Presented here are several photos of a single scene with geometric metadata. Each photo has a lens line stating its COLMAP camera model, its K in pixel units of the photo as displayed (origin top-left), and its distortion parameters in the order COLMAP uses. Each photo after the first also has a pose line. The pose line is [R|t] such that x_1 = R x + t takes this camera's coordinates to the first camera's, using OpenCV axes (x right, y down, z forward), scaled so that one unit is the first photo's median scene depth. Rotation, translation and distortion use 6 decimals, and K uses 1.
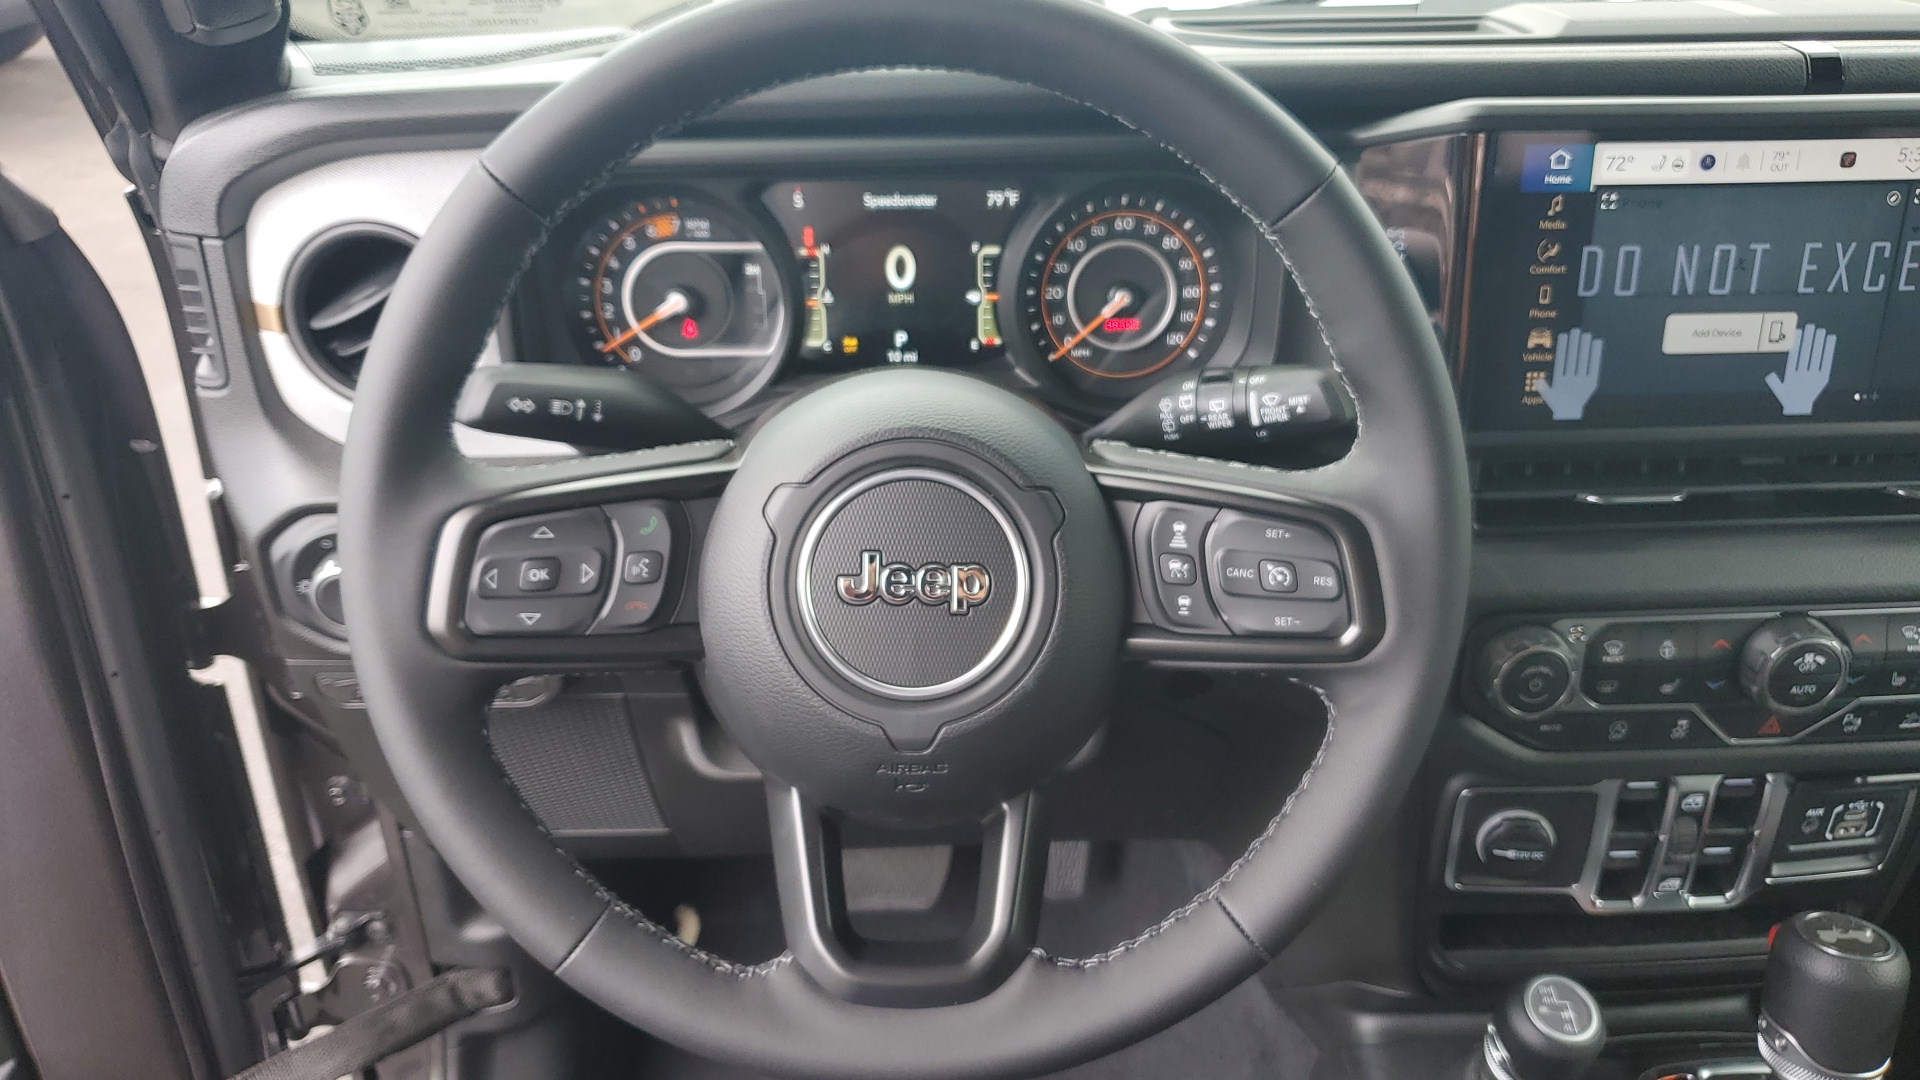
lens RADIAL K [[1511.7, 0, 972.2], [0, 1511.7, 530.9], [0, 0, 1]] dist [0.003962, -0.003421]
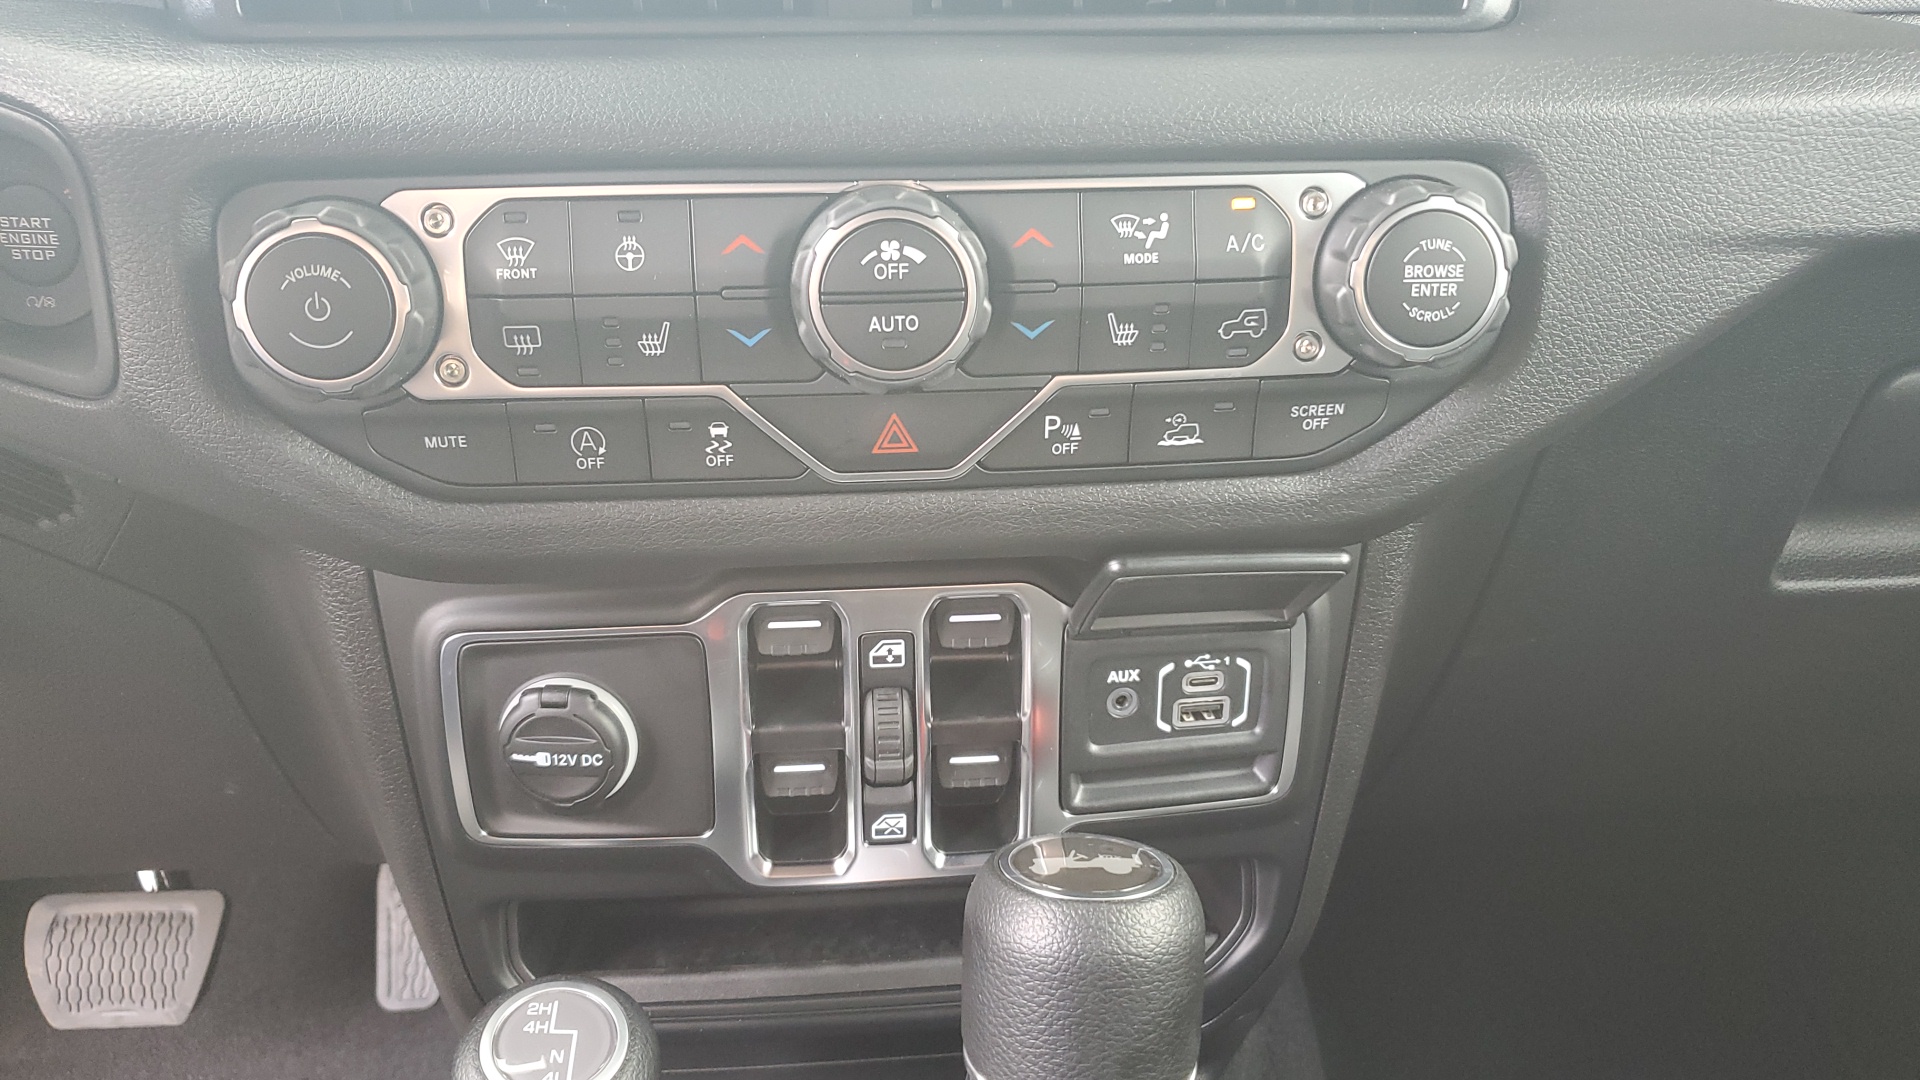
lens RADIAL K [[1511.7, 0, 955.1], [0, 1511.7, 551.5], [0, 0, 1]] dist [0.190152, -0.613759]
pose [[0.998706, -0.015070, 0.048562, 0.537409], [0.020458, 0.993449, -0.112432, 0.230928], [-0.046550, 0.113280, 0.992472, 0.512215]]
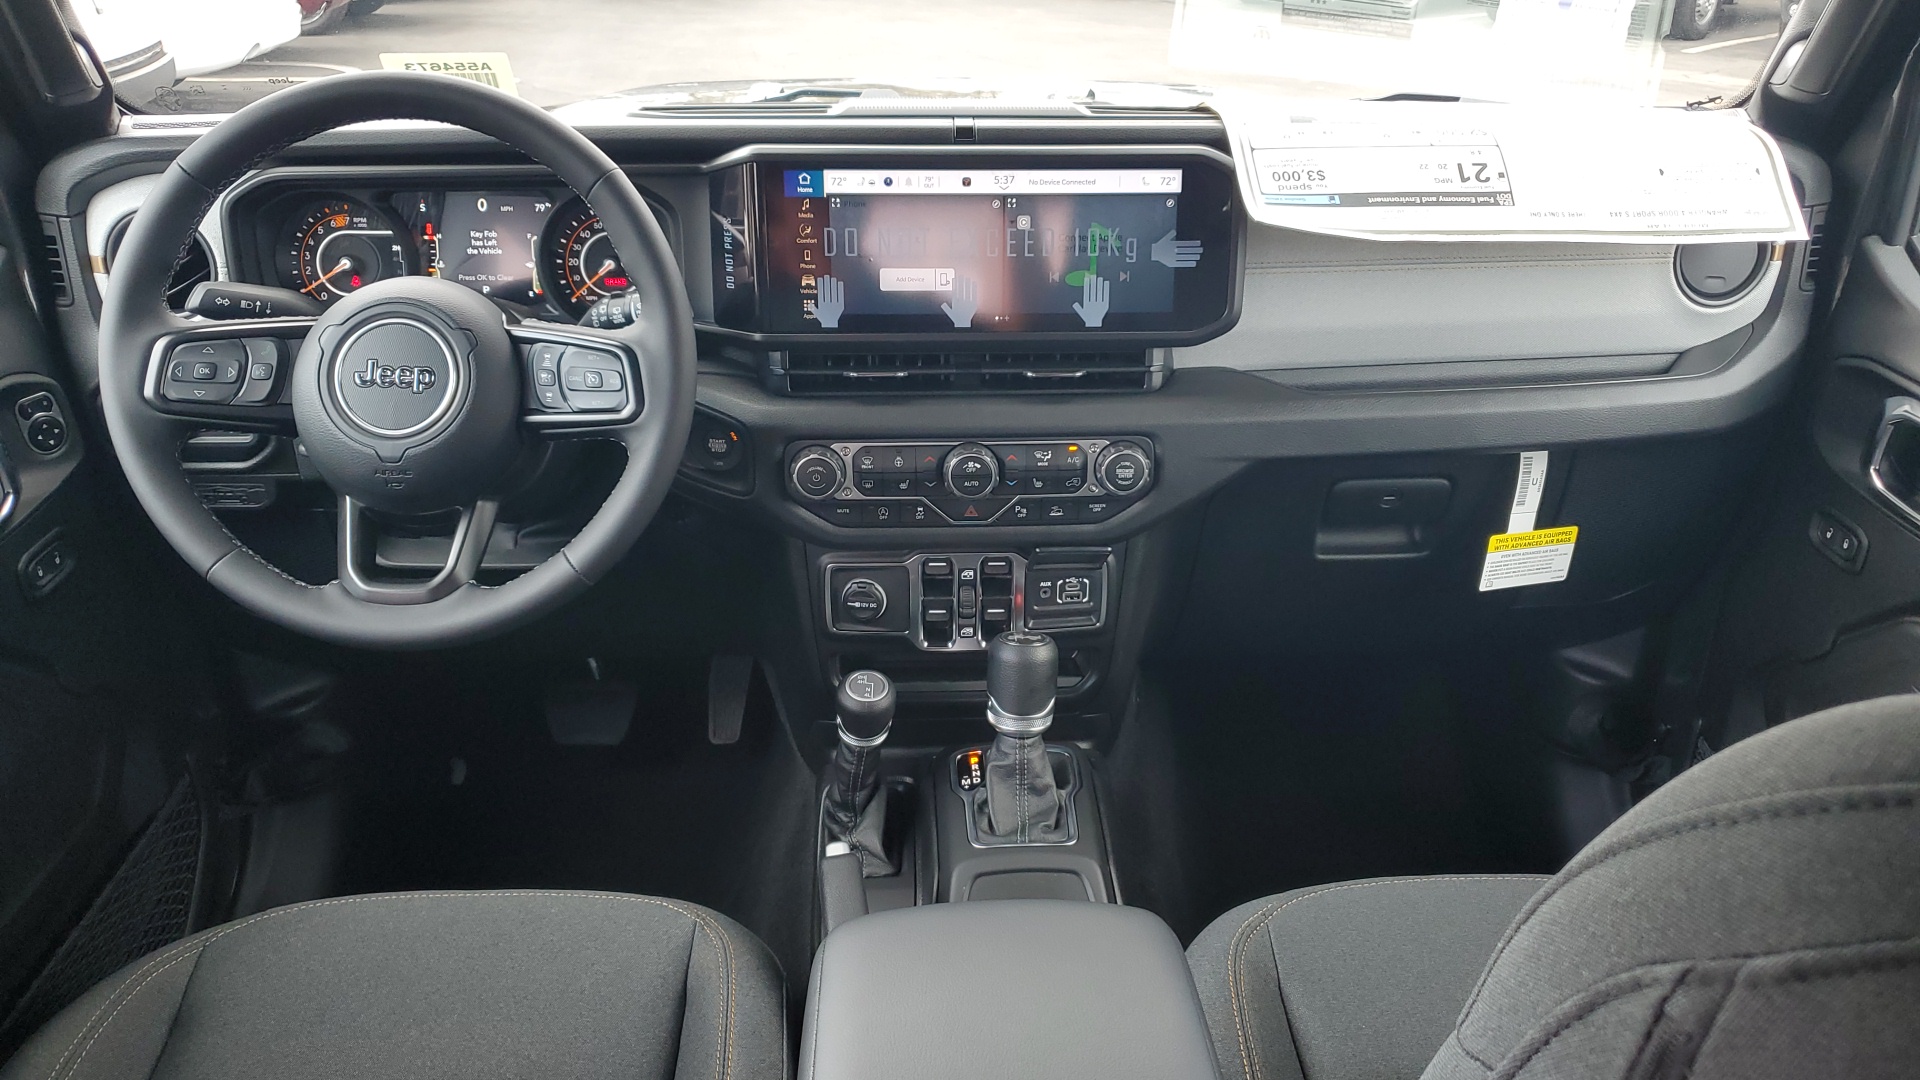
lens RADIAL K [[1466.8, 0, 991.3], [0, 1466.8, 557.2], [0, 0, 1]] dist [0.077458, -0.212687]
pose [[0.999798, 0.008913, 0.018006, 0.535634], [-0.007912, 0.998459, -0.054925, 0.280834], [-0.018468, 0.054772, 0.998328, -0.694374]]
